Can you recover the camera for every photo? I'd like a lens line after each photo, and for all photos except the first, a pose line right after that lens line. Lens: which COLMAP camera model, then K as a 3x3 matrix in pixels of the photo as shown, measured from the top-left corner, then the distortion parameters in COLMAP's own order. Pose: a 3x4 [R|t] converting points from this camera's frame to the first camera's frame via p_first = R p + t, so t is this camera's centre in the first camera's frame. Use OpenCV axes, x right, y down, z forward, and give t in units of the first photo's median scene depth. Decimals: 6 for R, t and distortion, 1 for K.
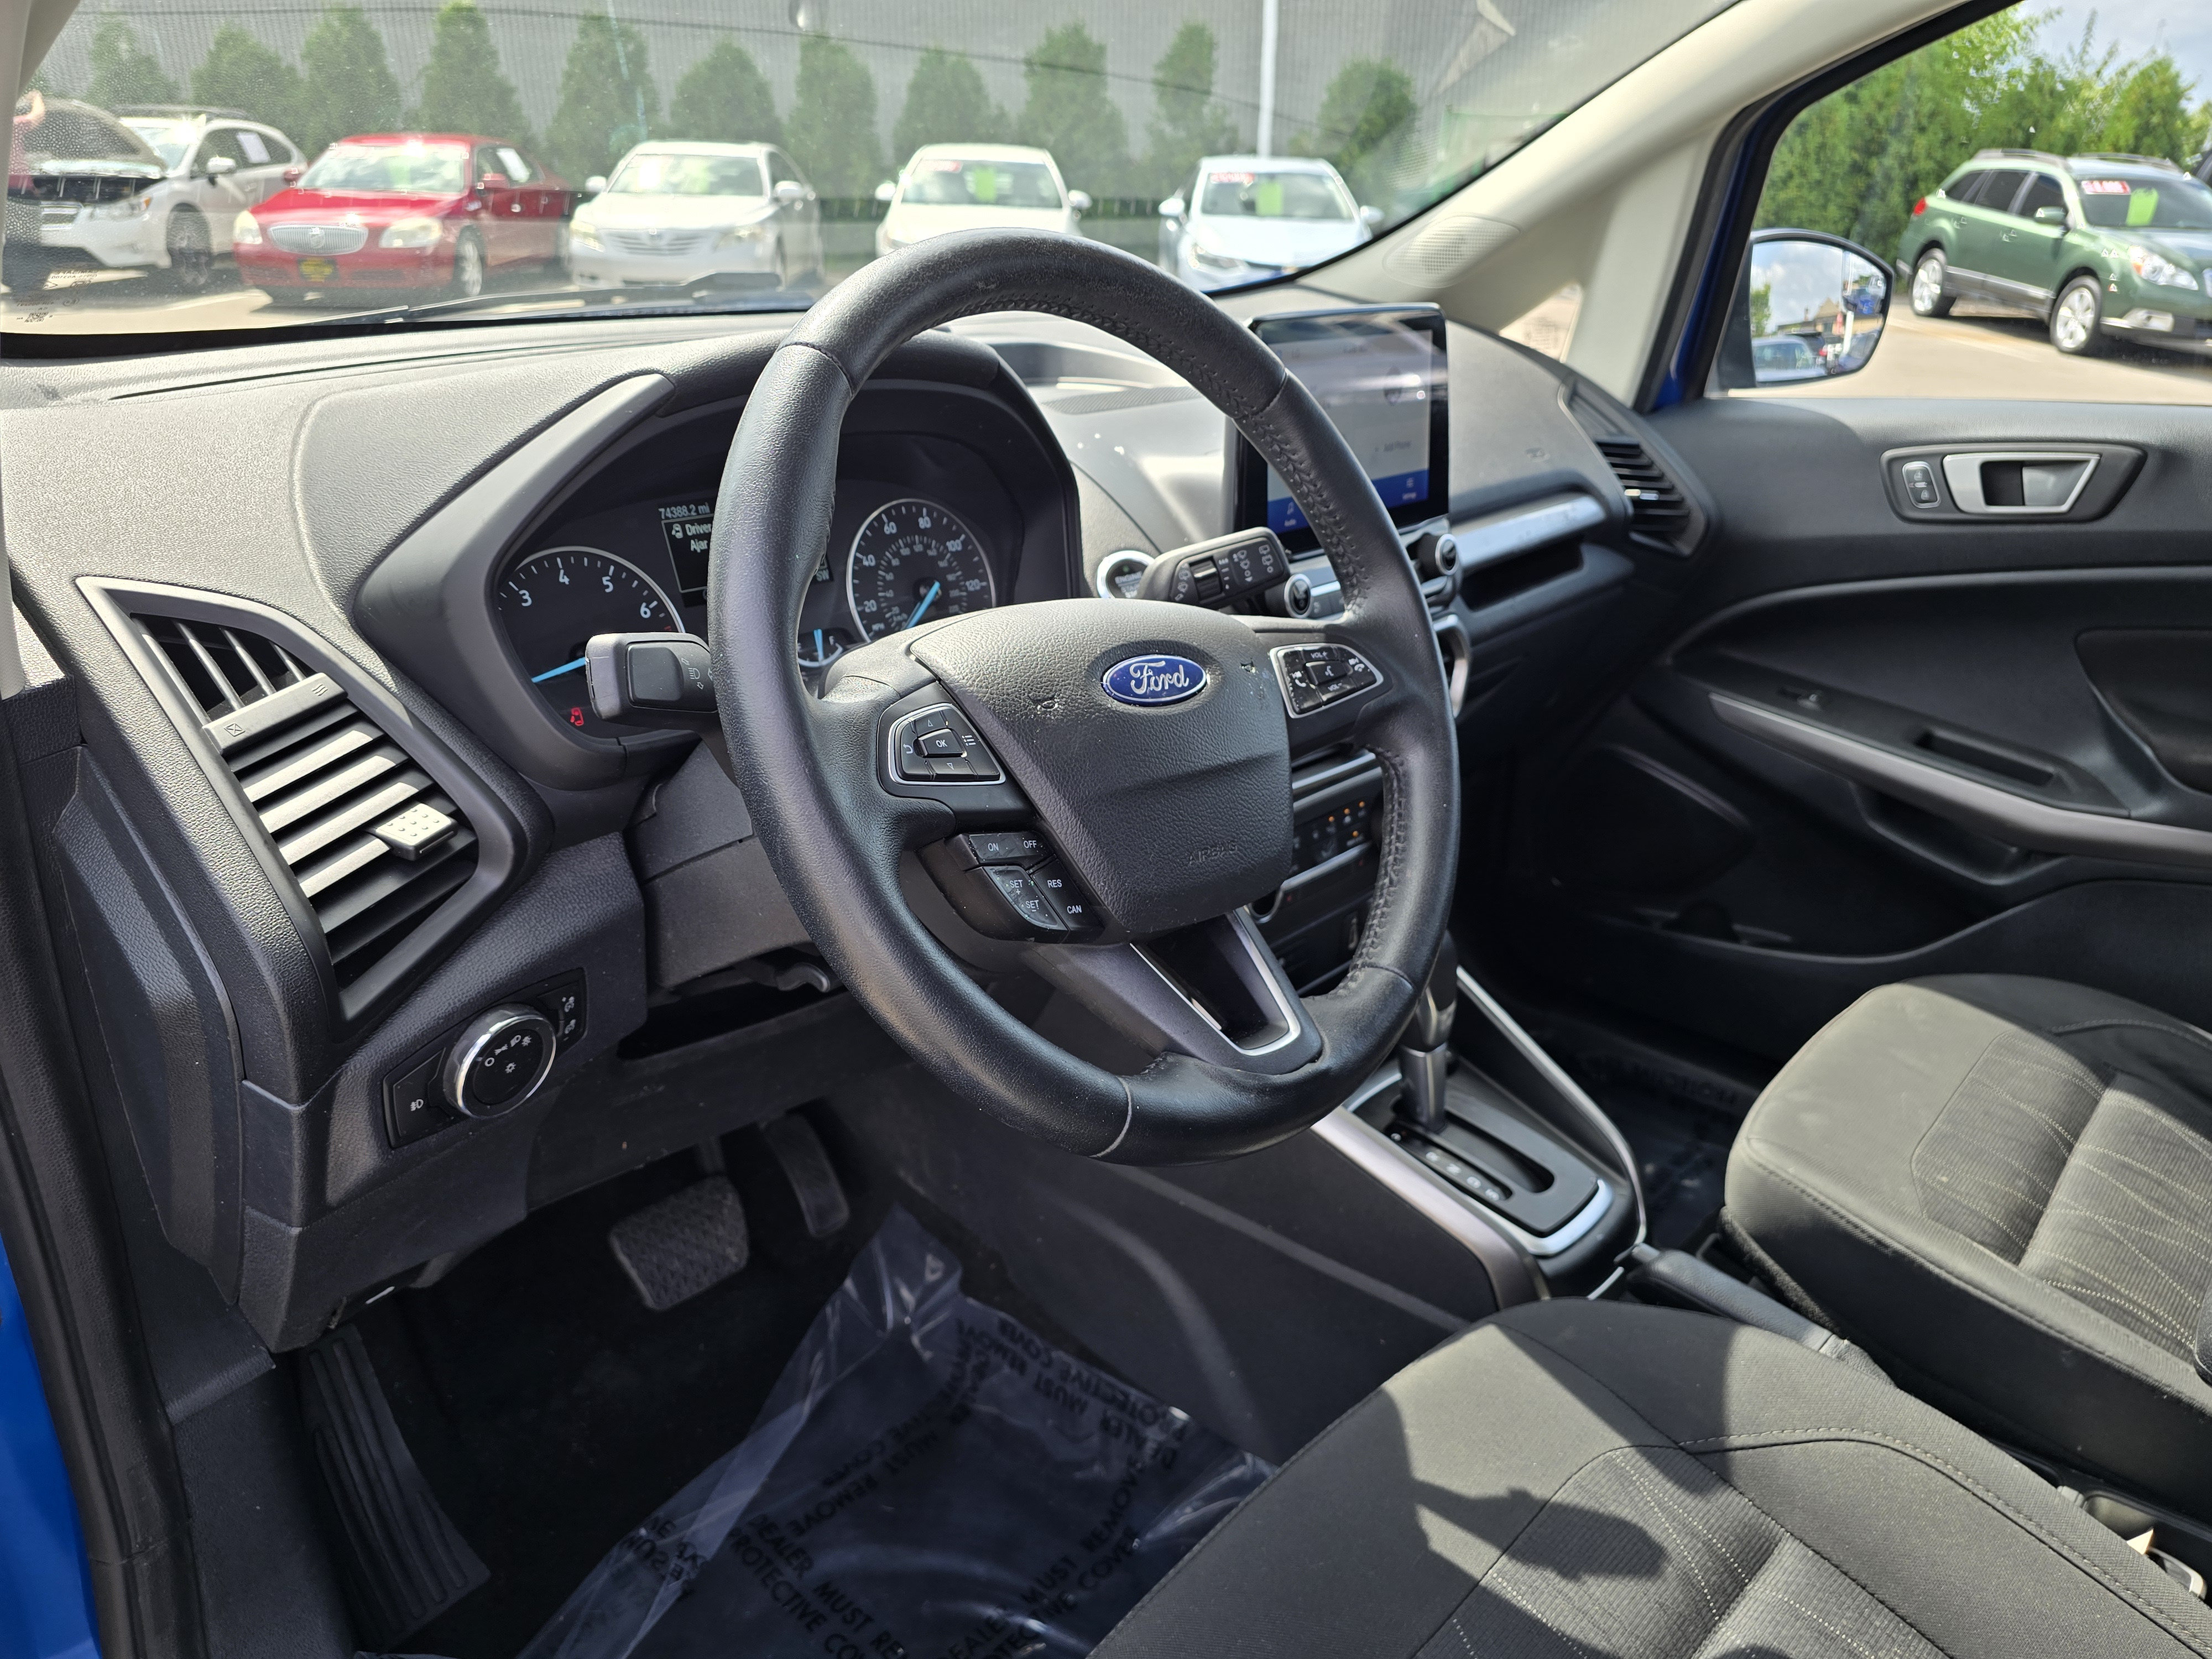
lens RADIAL K [[1509.3, 0, 1084.9], [0, 1509.3, 831.6], [0, 0, 1]] dist [0.034680, -0.035442]
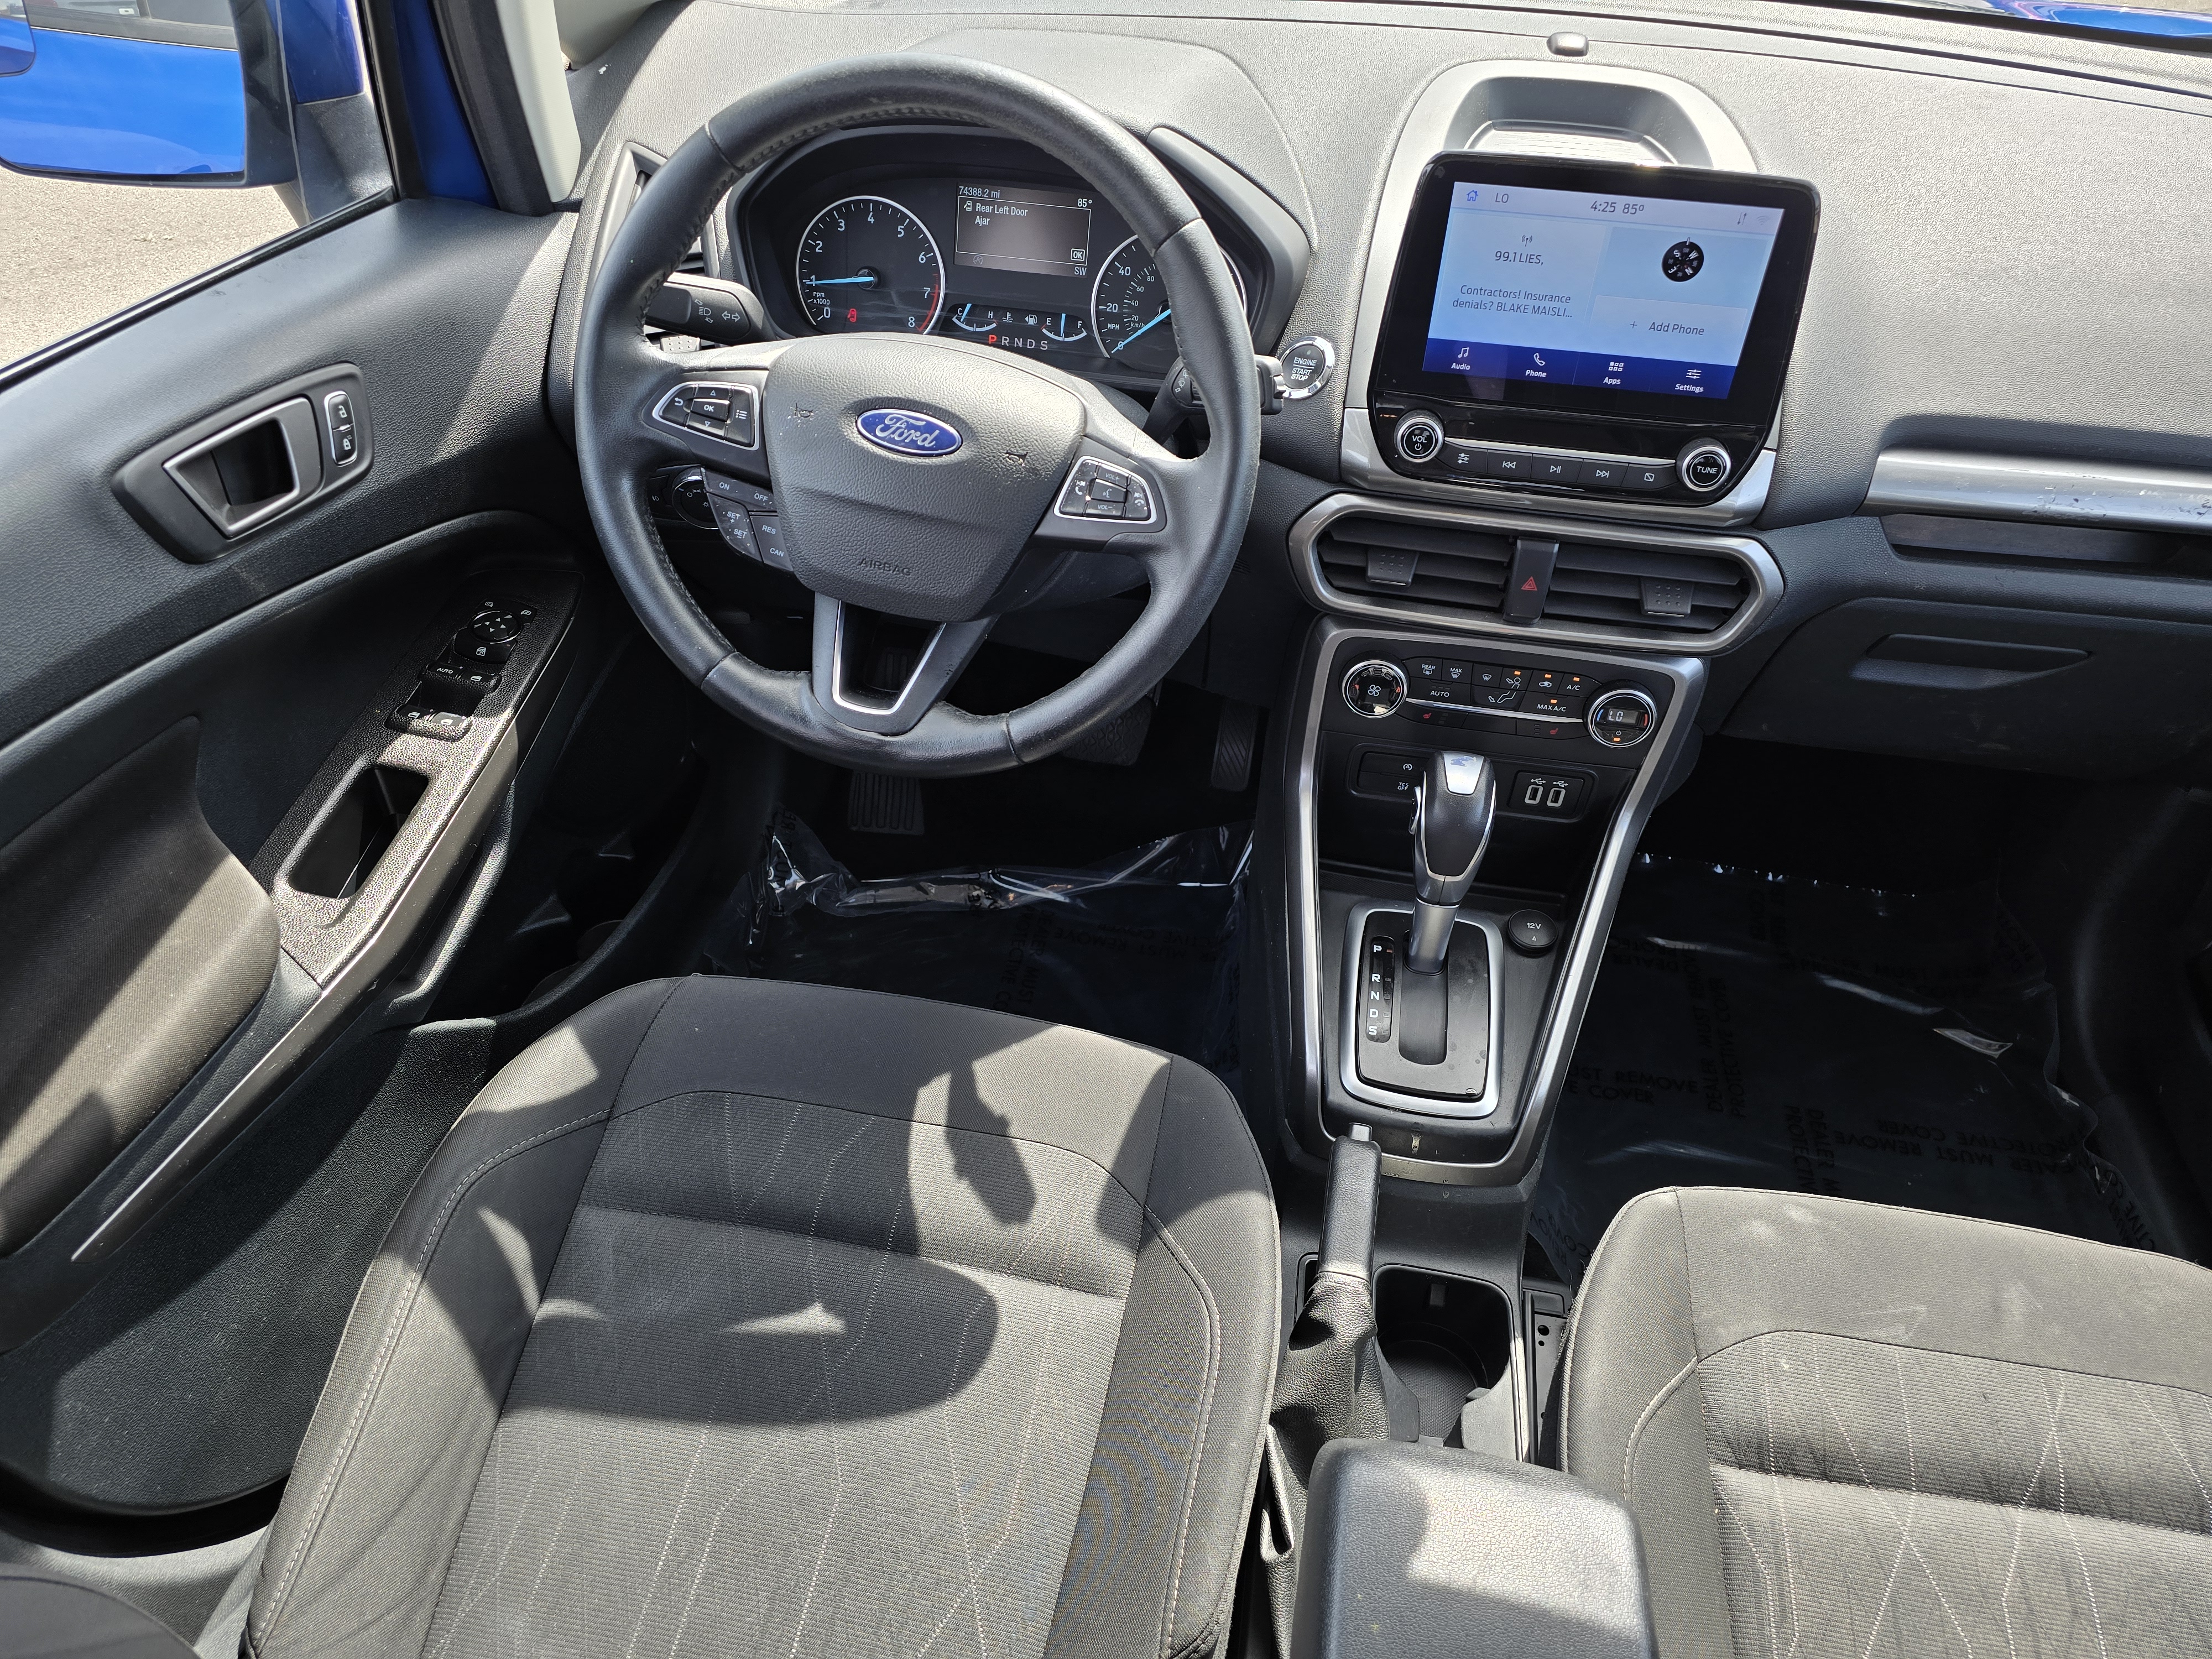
lens RADIAL K [[1507.8, 0, 1109.3], [0, 1507.8, 821.8], [0, 0, 1]] dist [0.052172, -0.056767]
pose [[0.553139, 0.548575, -0.626979, 0.576161], [-0.339017, 0.835683, 0.432089, -0.221053], [0.760989, -0.026449, 0.648226, 0.118759]]
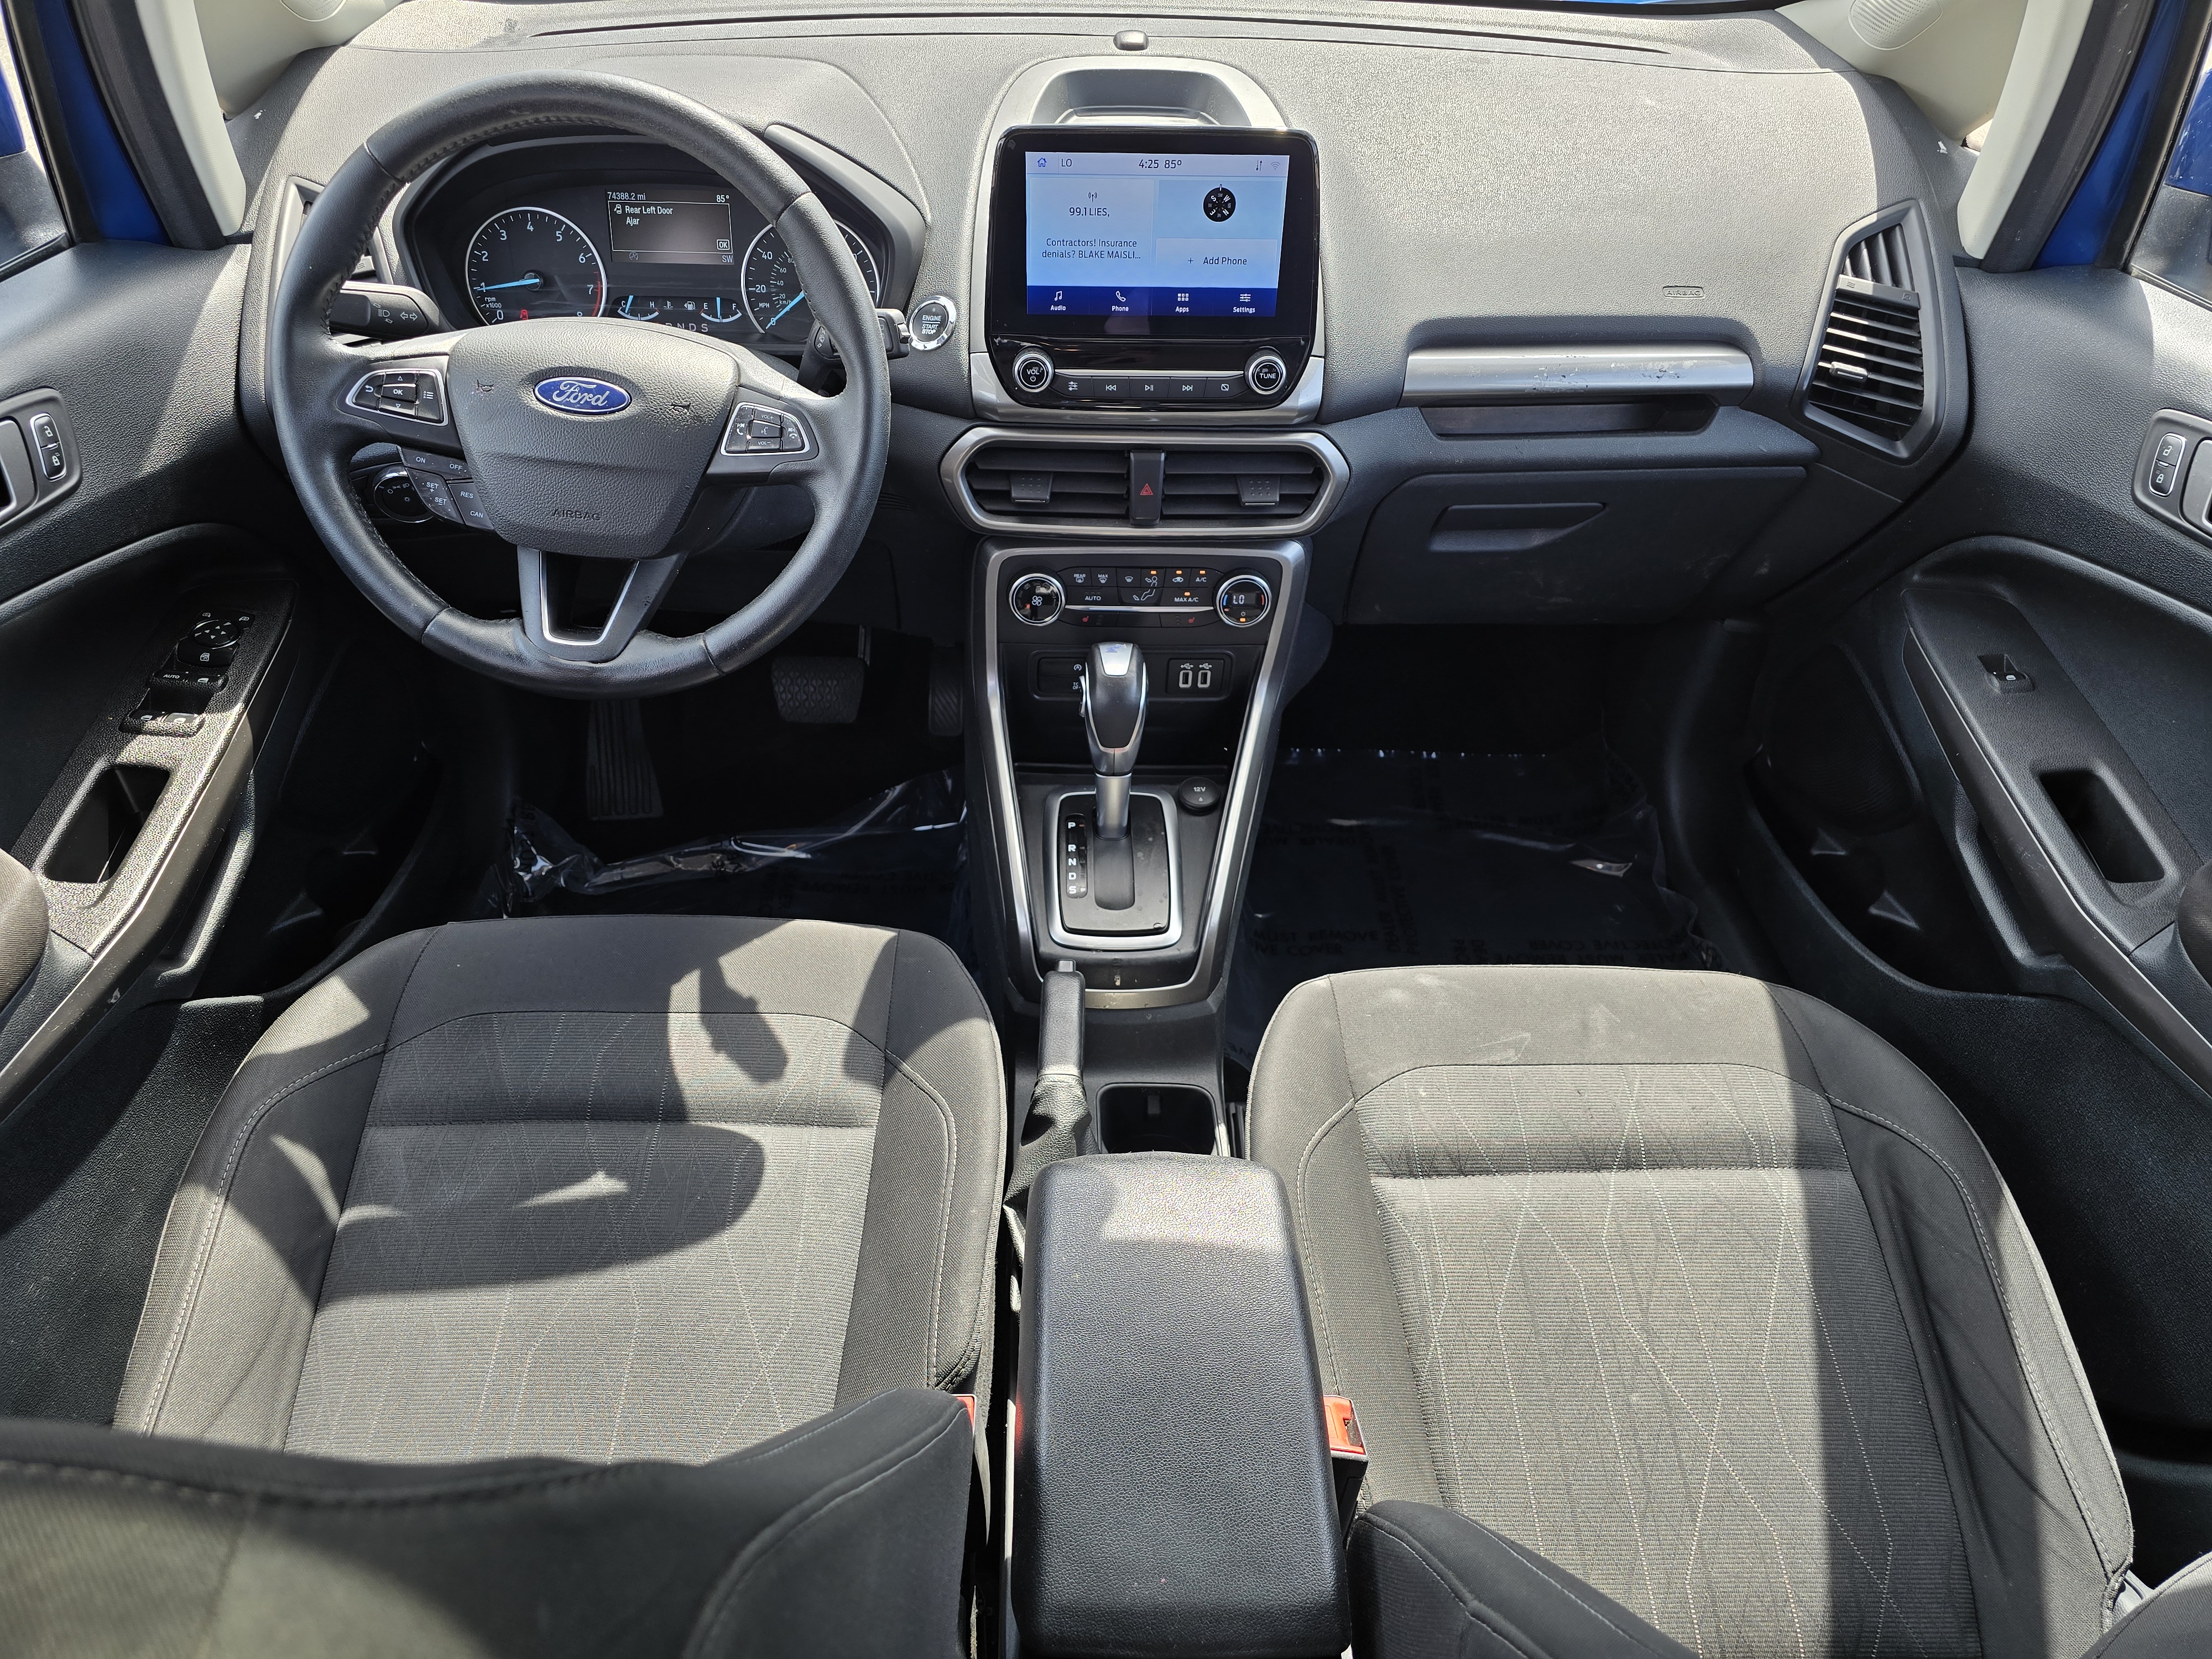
lens RADIAL K [[1523.9, 0, 1089.9], [0, 1523.9, 822.7], [0, 0, 1]] dist [0.044073, -0.048131]
pose [[0.699345, 0.452429, -0.553375, 0.719160], [-0.280482, 0.885790, 0.369738, -0.213879], [0.657454, -0.103363, 0.746371, 0.056725]]
